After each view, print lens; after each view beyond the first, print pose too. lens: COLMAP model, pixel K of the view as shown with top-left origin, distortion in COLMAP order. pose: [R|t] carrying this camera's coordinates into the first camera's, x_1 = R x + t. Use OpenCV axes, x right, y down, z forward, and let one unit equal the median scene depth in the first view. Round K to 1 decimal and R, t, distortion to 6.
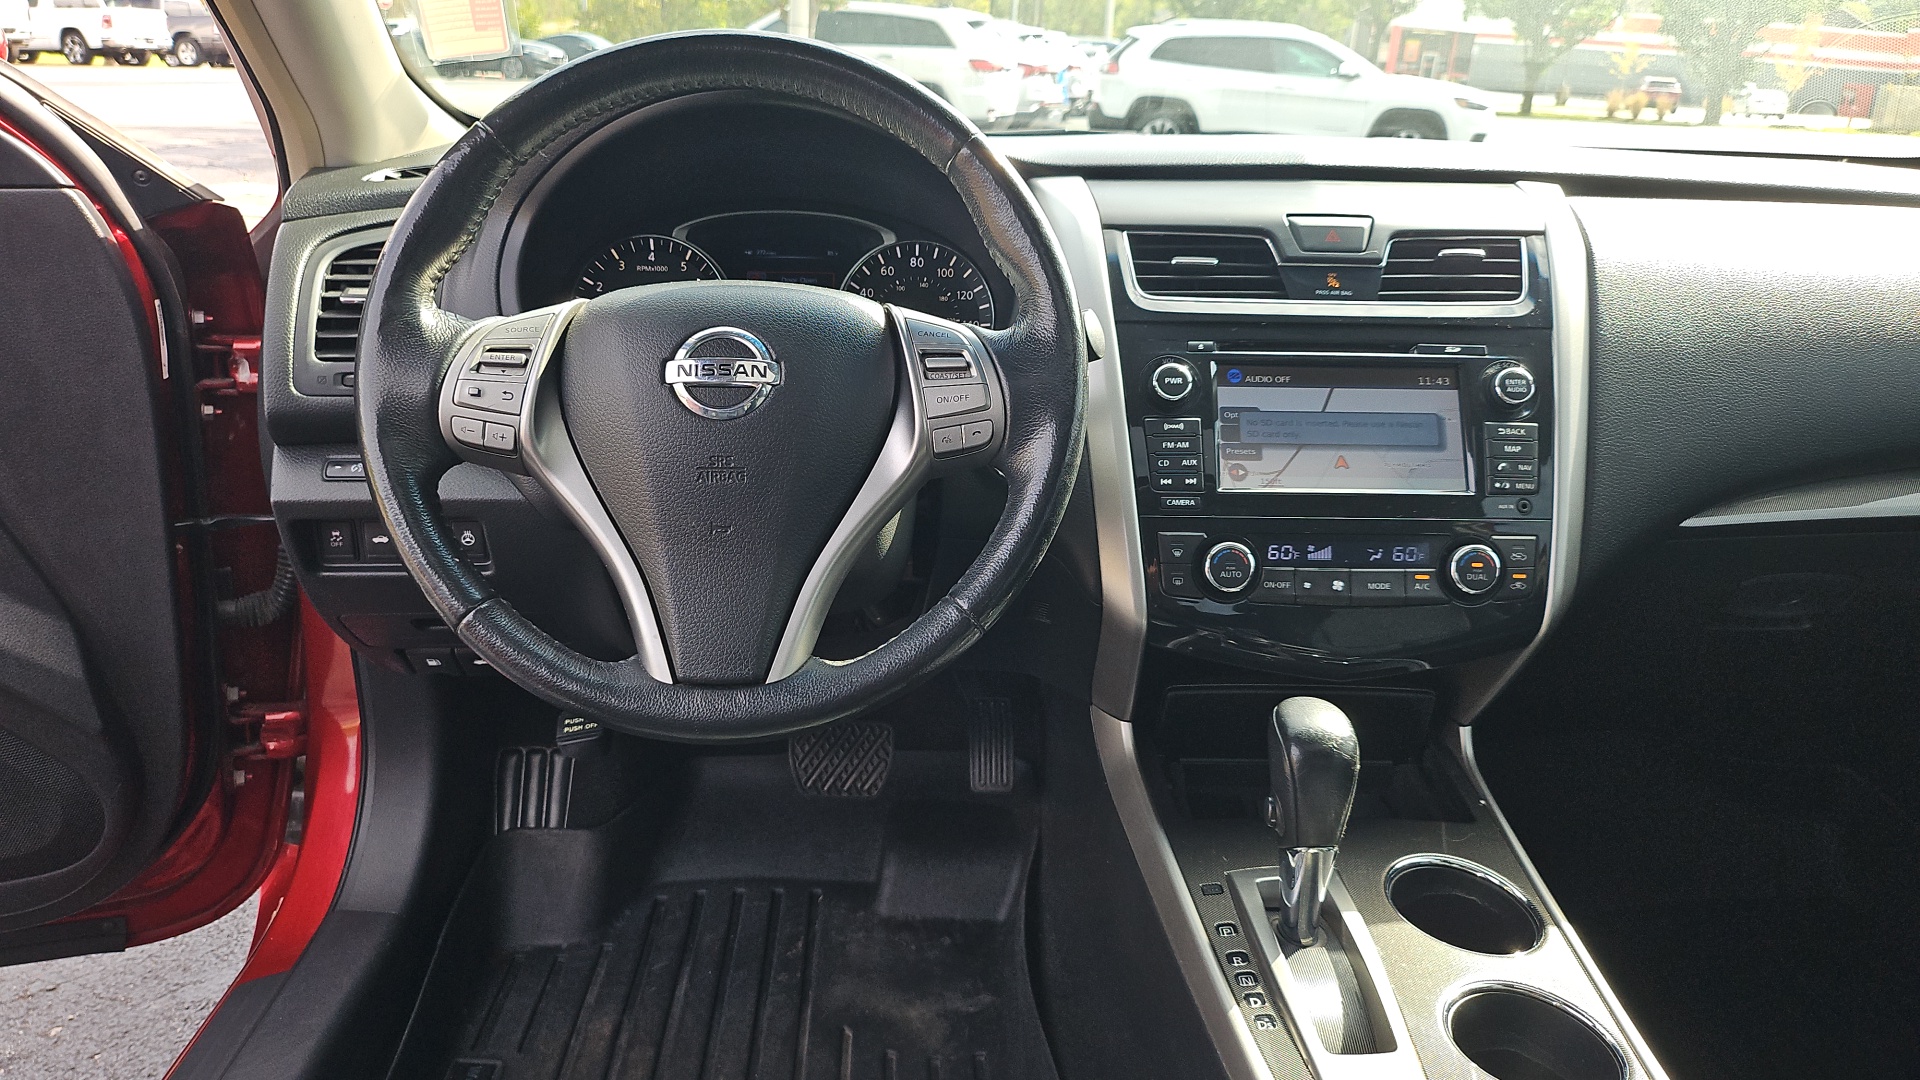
lens RADIAL K [[1341.8, 0, 976.0], [0, 1341.8, 519.7], [0, 0, 1]] dist [0.075353, -0.067035]
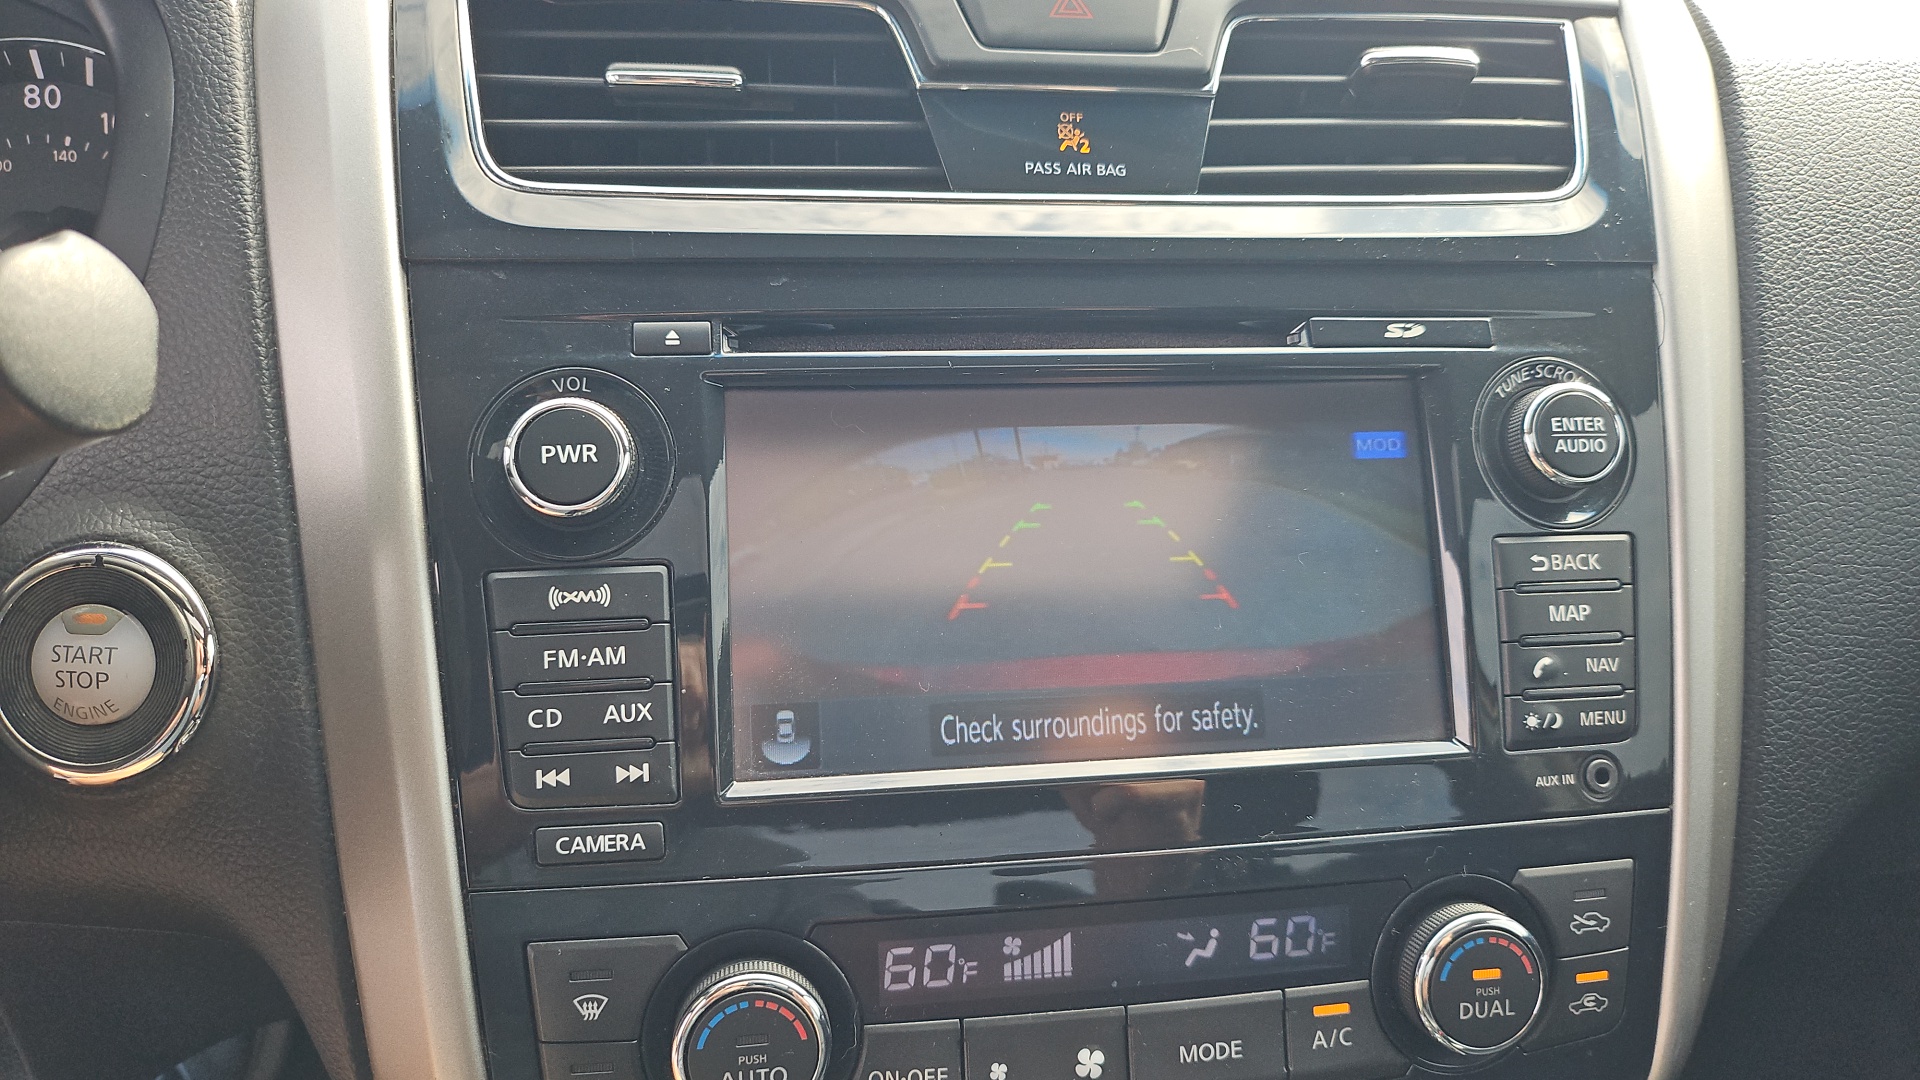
lens RADIAL K [[1366.6, 0, 982.1], [0, 1366.6, 532.8], [0, 0, 1]] dist [0.042150, -0.057011]
pose [[0.993948, -0.034680, 0.104231, 0.202526], [0.025813, 0.996025, 0.085249, -0.106542], [-0.106774, -0.082042, 0.990893, 0.650933]]
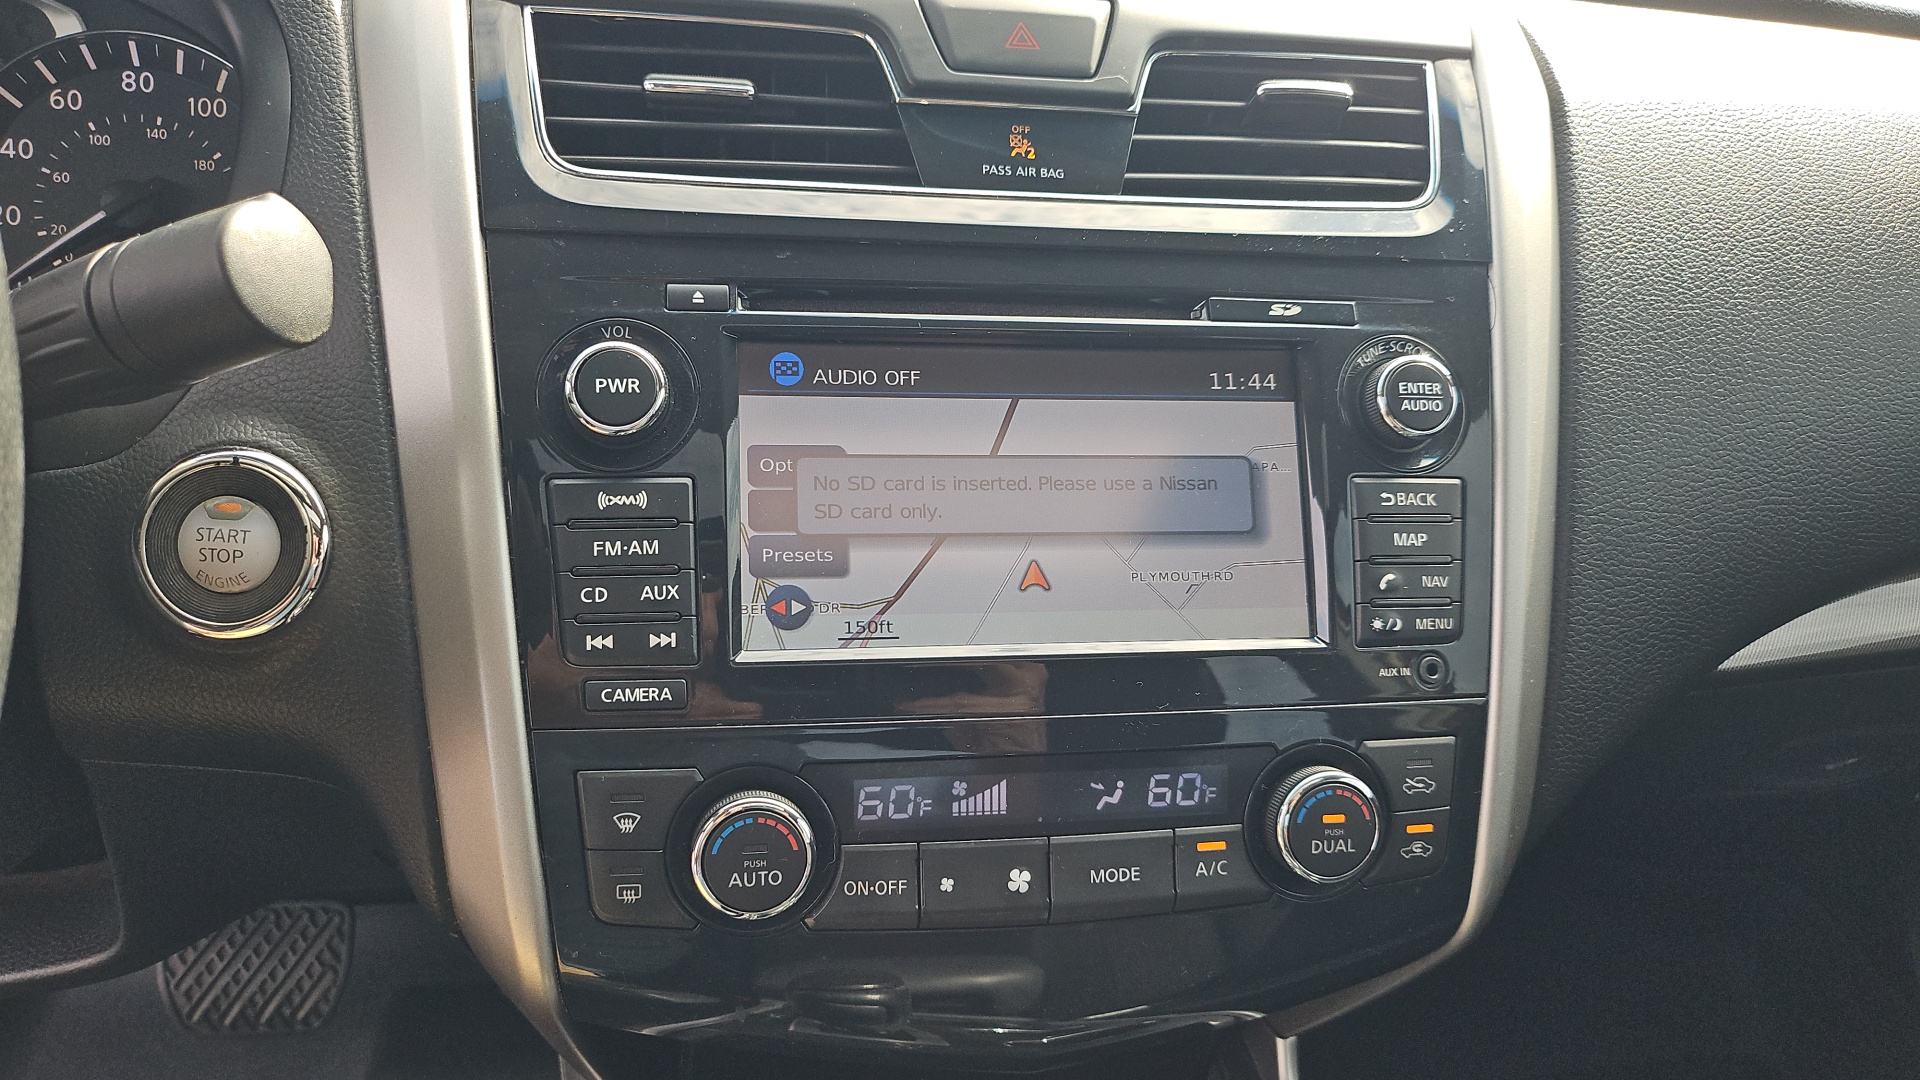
lens RADIAL K [[1353.7, 0, 960.0], [0, 1353.7, 540.0], [0, 0, 1]] dist [0.051848, -0.063622]
pose [[0.991027, -0.013504, 0.132976, 0.187261], [0.001466, 0.995922, 0.090211, -0.091245], [-0.133652, -0.089207, 0.987005, 0.570543]]
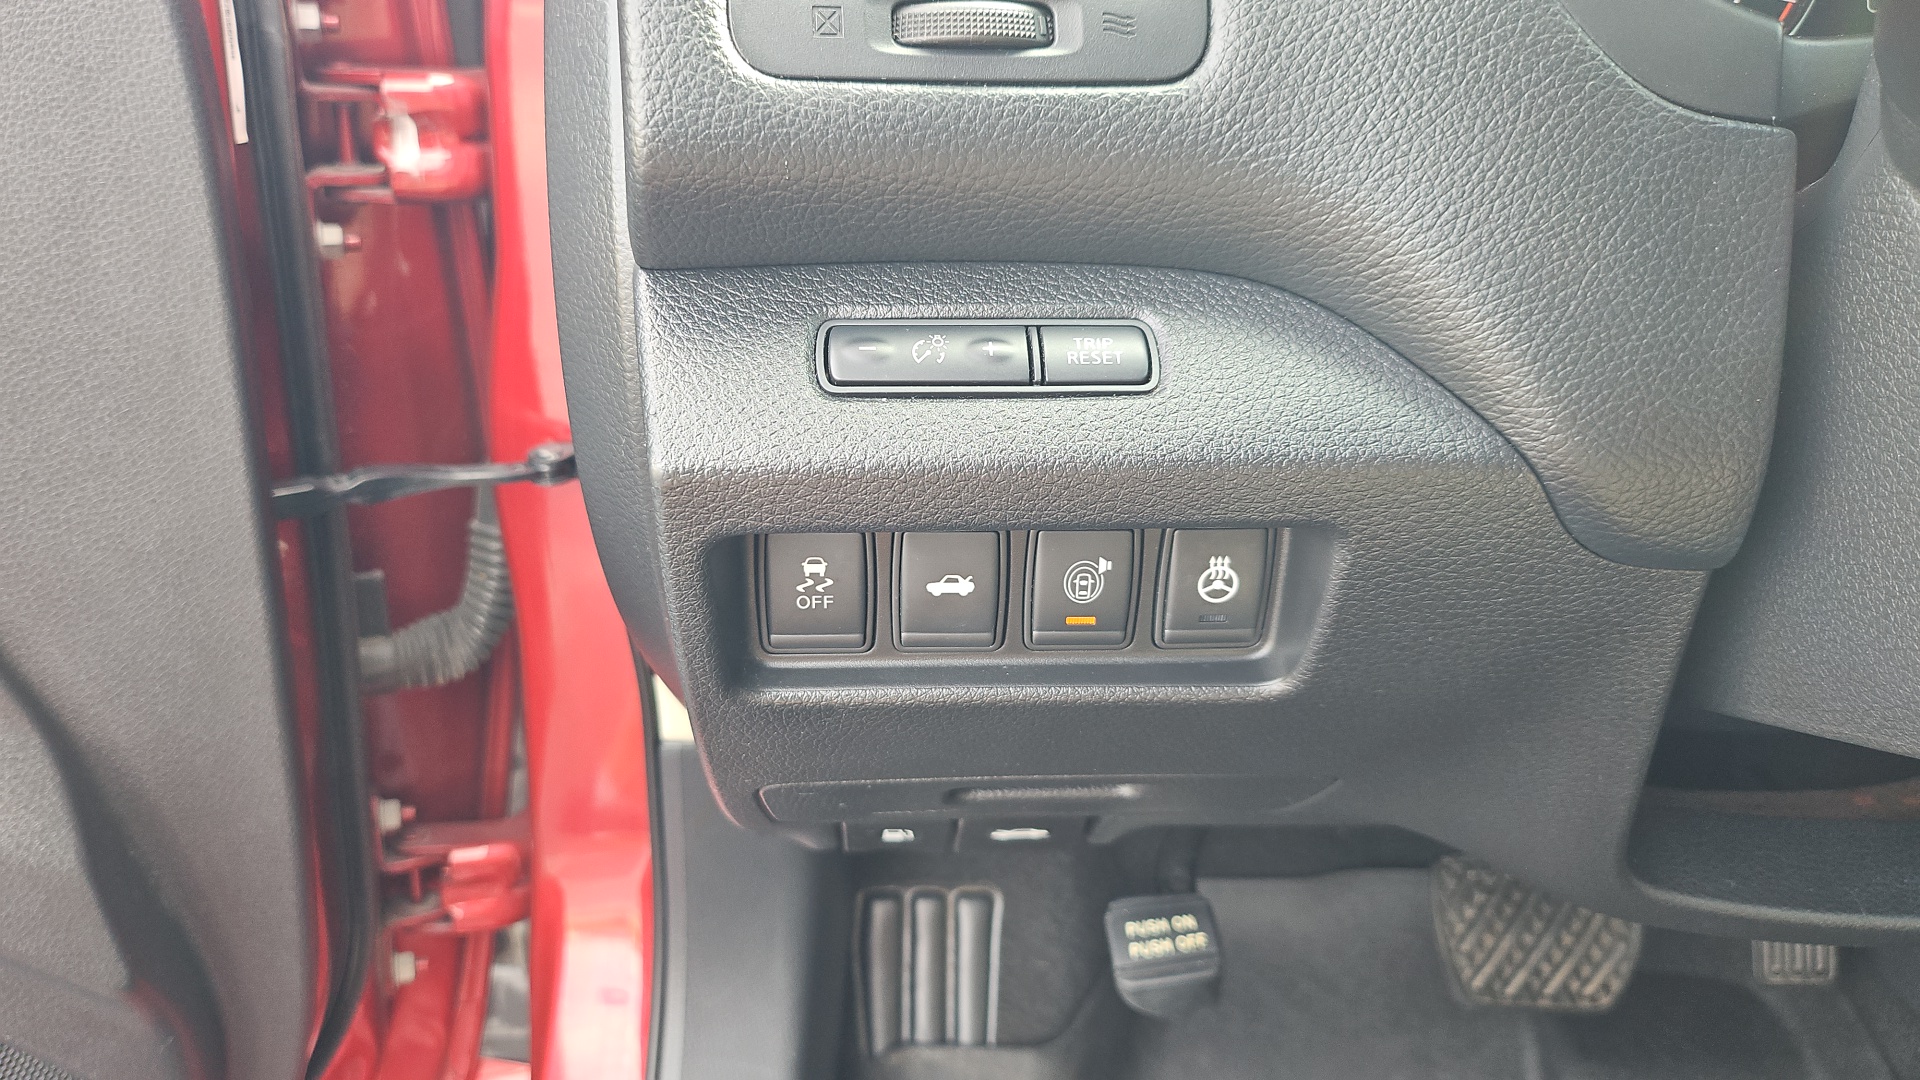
lens RADIAL K [[1363.1, 0, 969.9], [0, 1363.1, 512.9], [0, 0, 1]] dist [0.075716, -0.086890]
pose [[0.999122, -0.000316, -0.041883, -0.429504], [0.002991, 0.997956, 0.063836, -0.021927], [0.041778, -0.063905, 0.997081, 0.706839]]
